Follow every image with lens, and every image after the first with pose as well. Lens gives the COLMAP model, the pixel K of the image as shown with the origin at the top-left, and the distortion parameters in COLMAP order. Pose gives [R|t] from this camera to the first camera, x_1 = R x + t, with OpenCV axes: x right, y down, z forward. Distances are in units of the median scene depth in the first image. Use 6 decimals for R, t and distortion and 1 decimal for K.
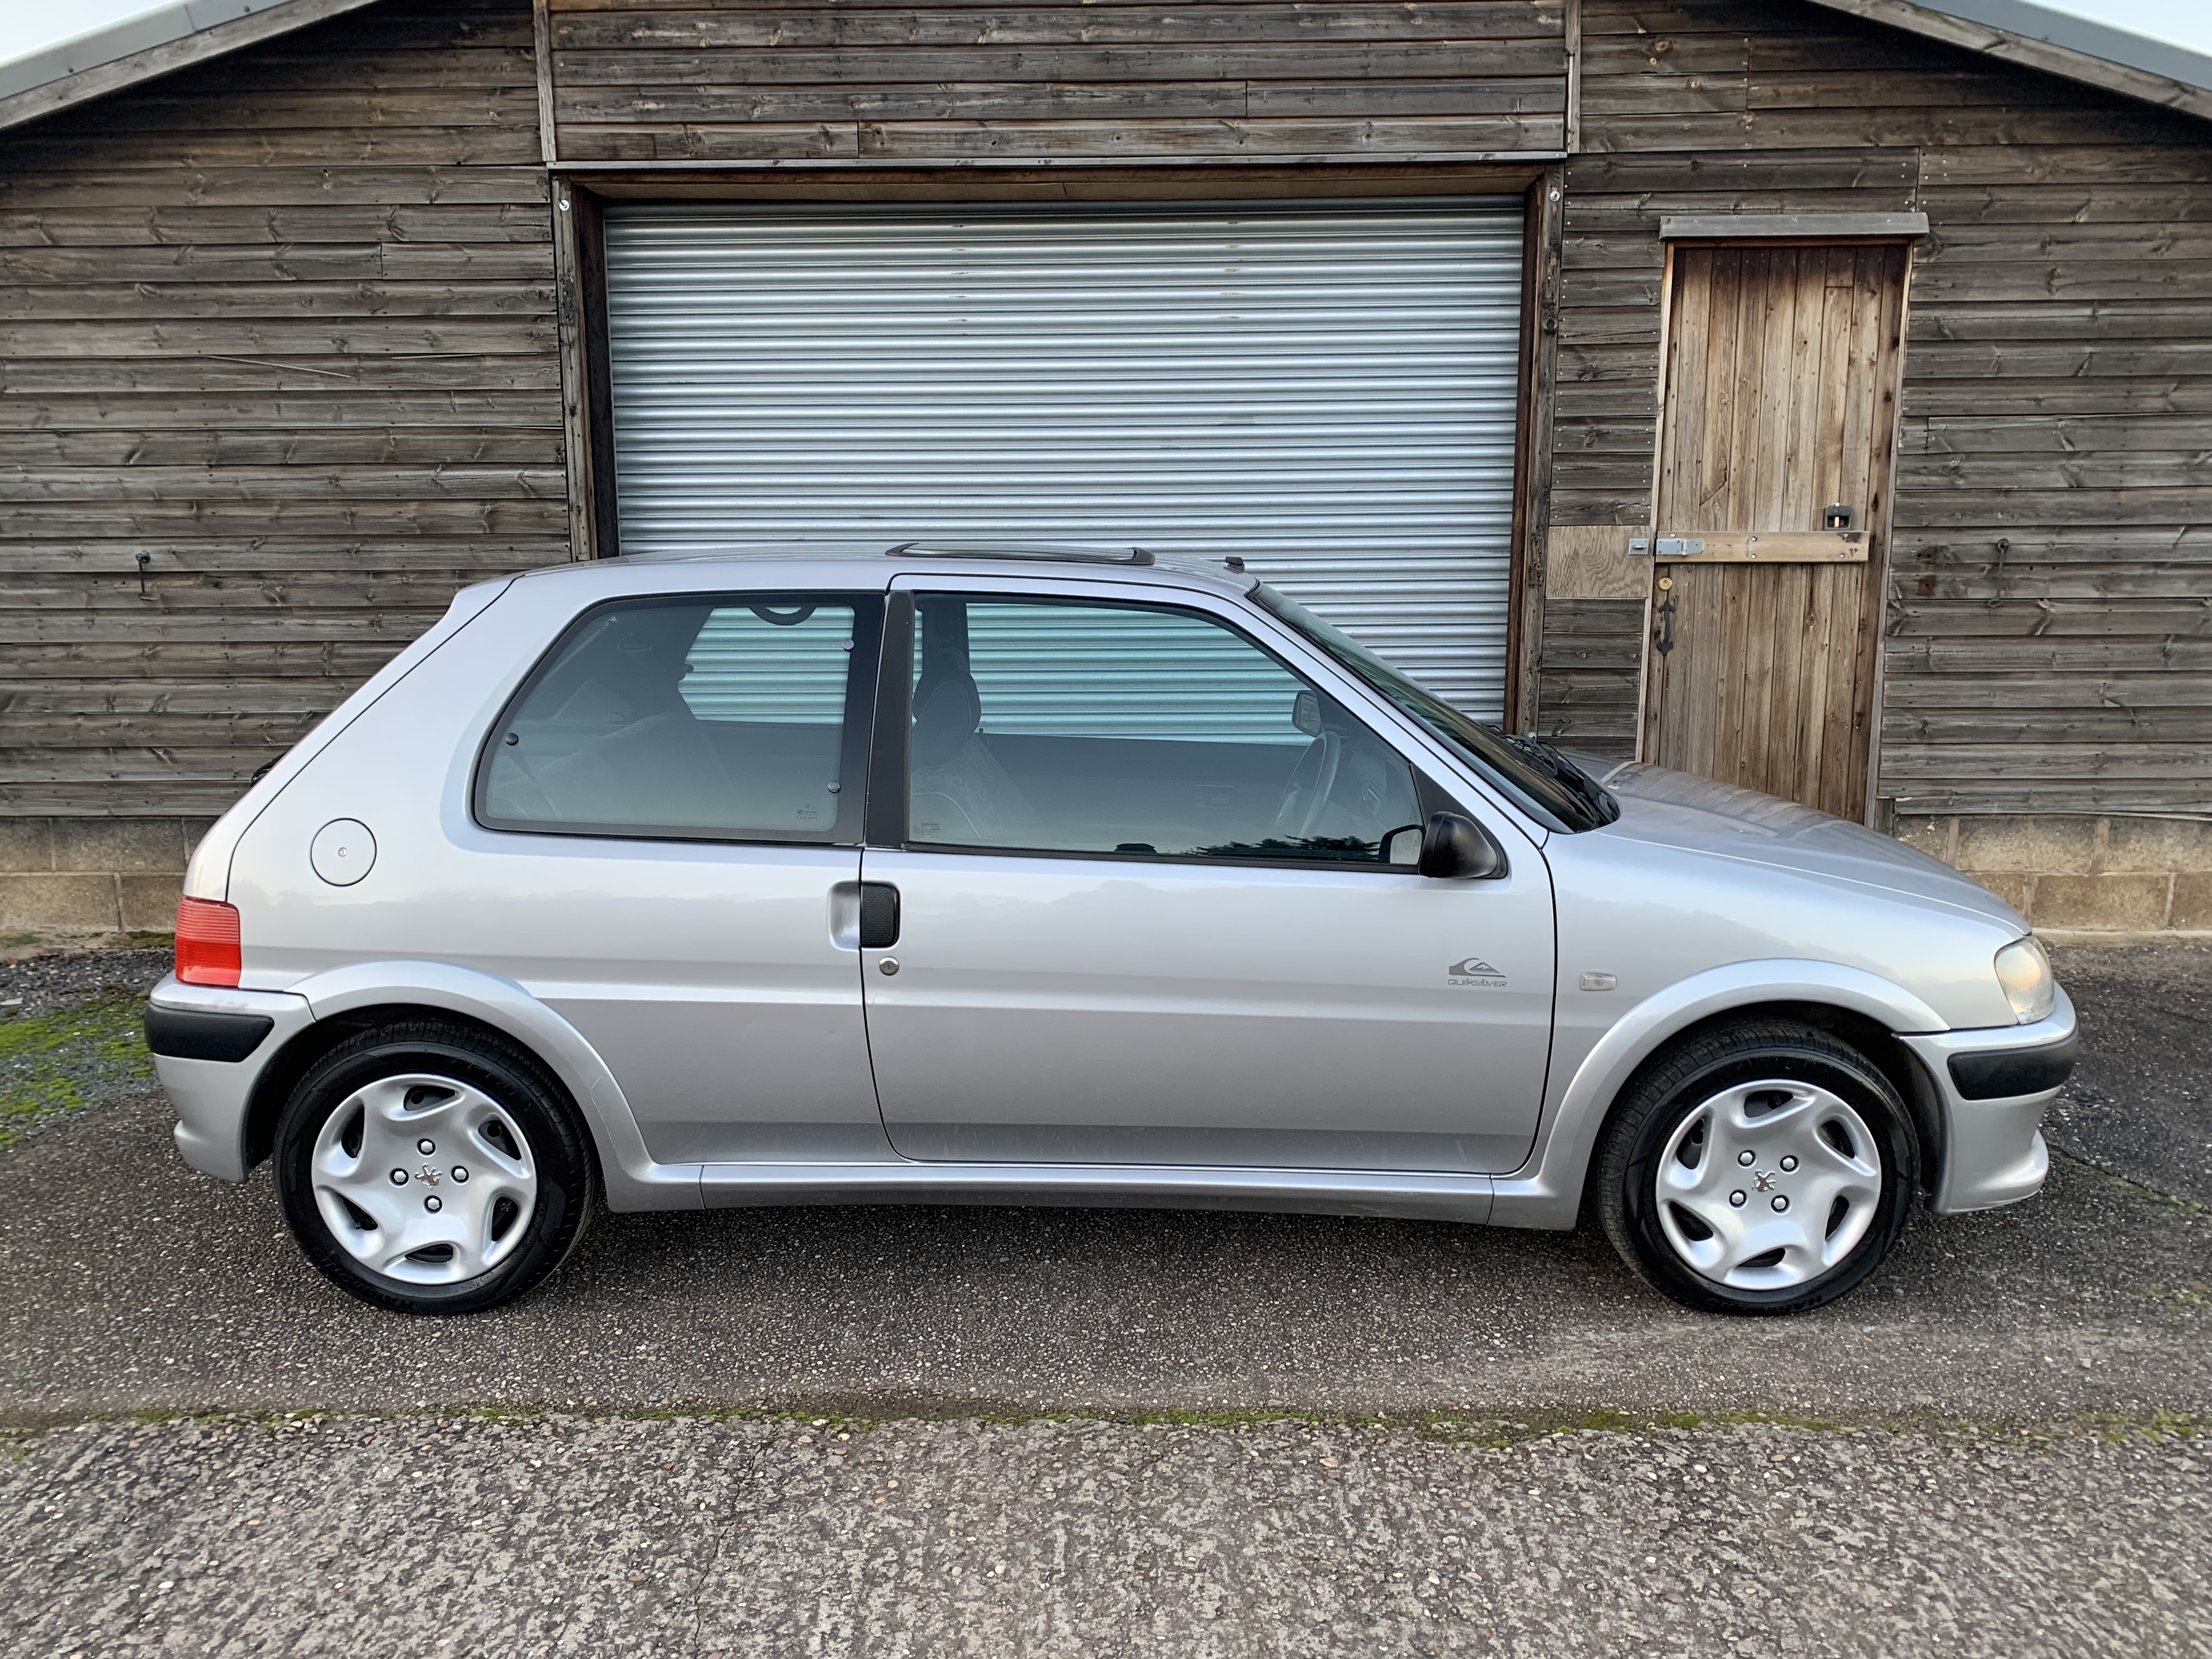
lens RADIAL K [[1696.9, 0, 1120.8], [0, 1696.9, 846.2], [0, 0, 1]] dist [0.017708, -0.010409]
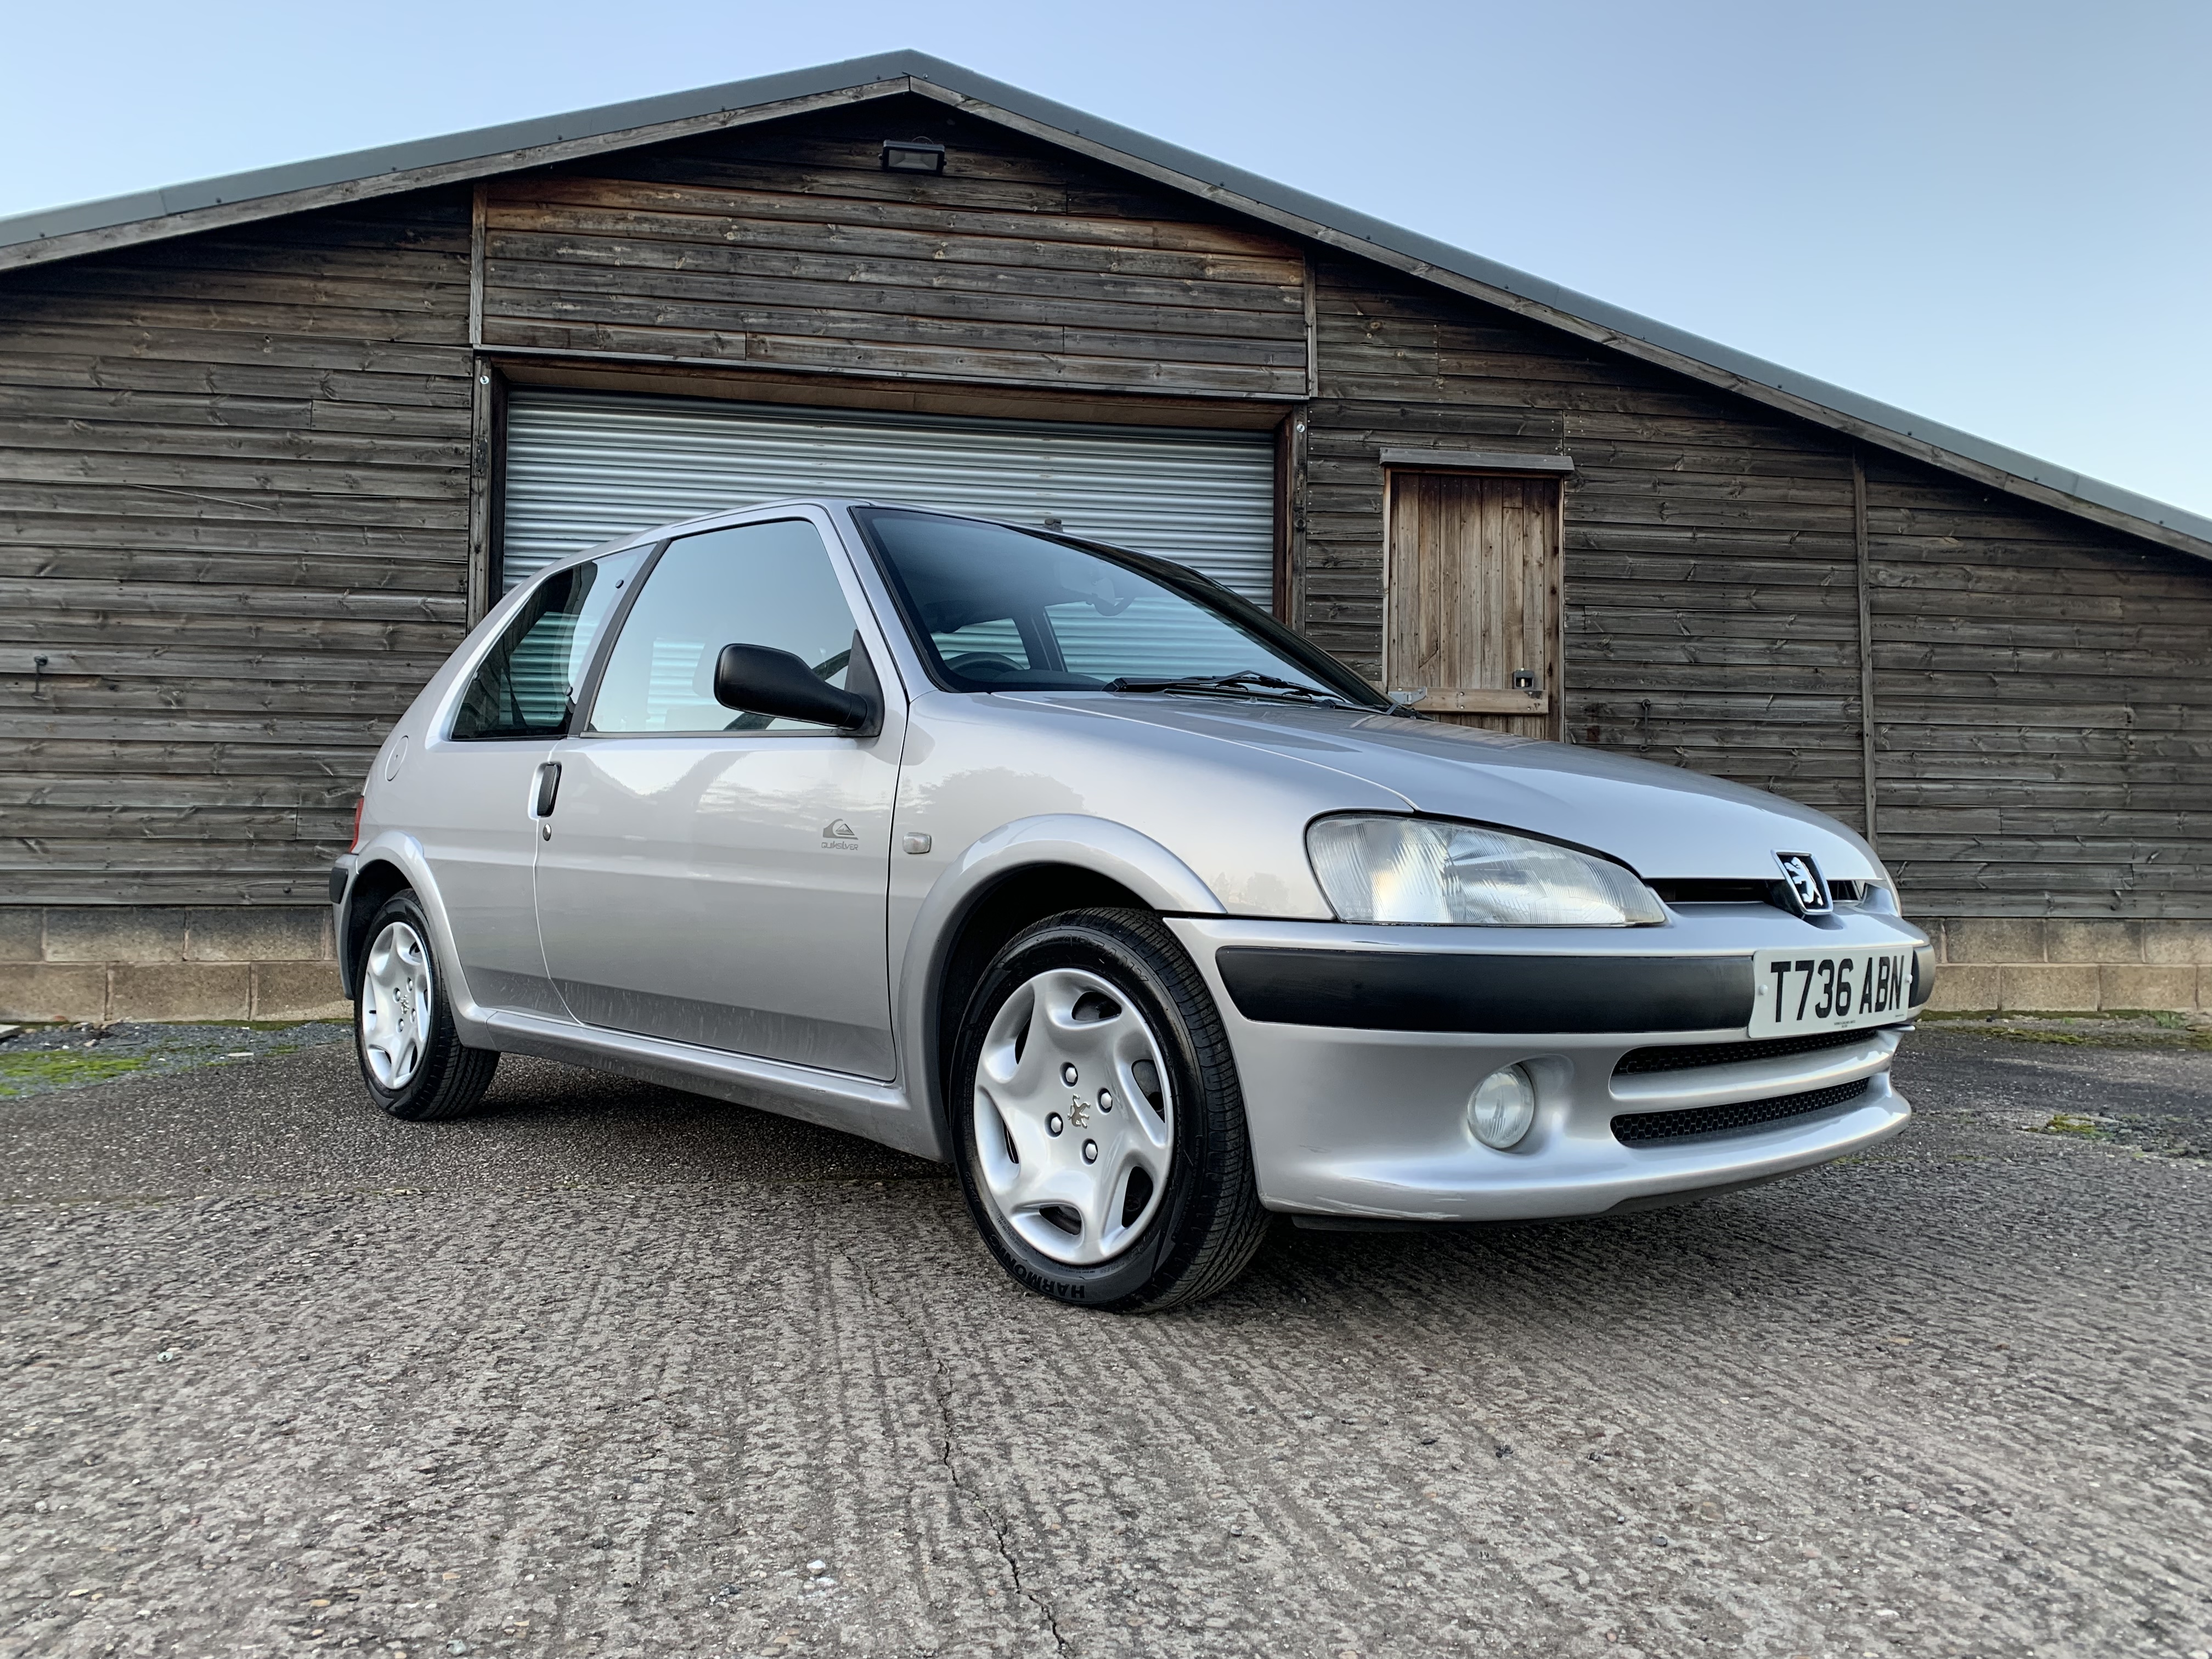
lens RADIAL K [[1693.6, 0, 1106.0], [0, 1693.6, 829.5], [0, 0, 1]] dist [0.017679, -0.011201]
pose [[0.981827, 0.021671, 0.188539, -0.121221], [0.020293, 0.975775, -0.217834, 0.185696], [-0.188692, 0.217701, 0.957602, -0.127511]]
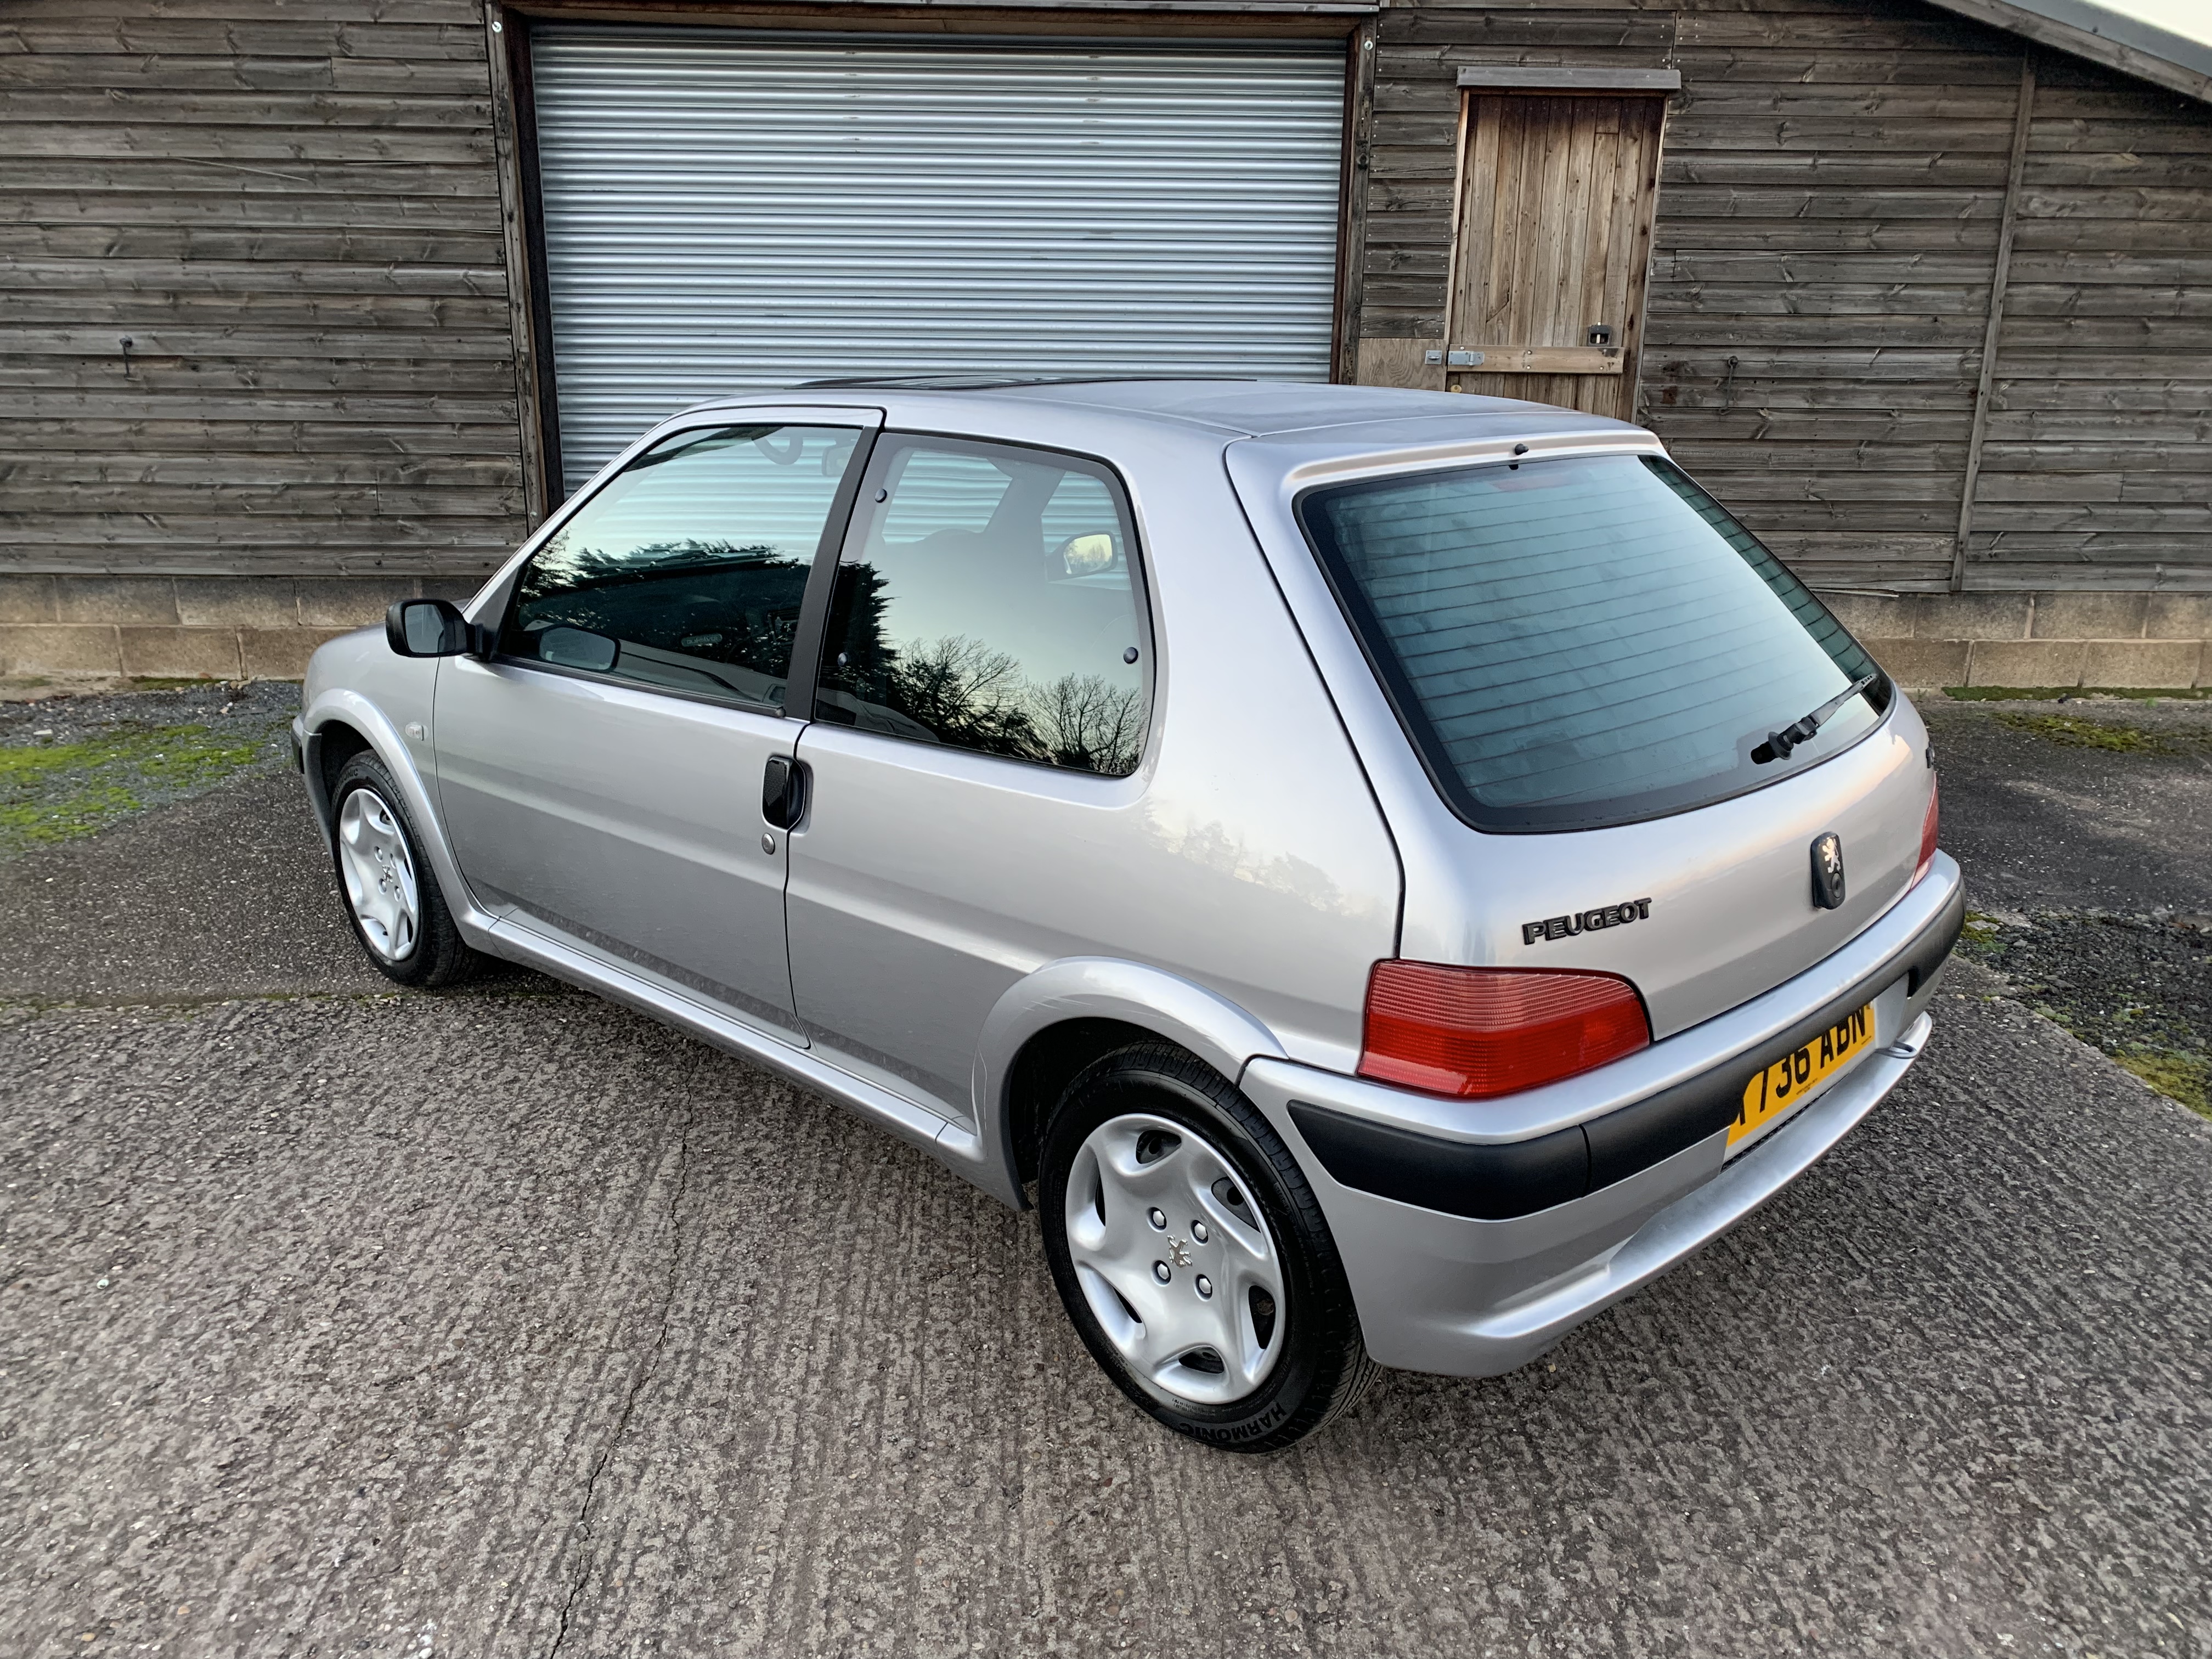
lens RADIAL K [[1696.9, 0, 1120.8], [0, 1696.9, 846.2], [0, 0, 1]] dist [0.017708, -0.010409]
pose [[0.998380, 0.001507, 0.056878, 0.020746], [-0.008475, 0.992437, 0.122466, 0.018478], [-0.056263, -0.122750, 0.990842, -0.203244]]
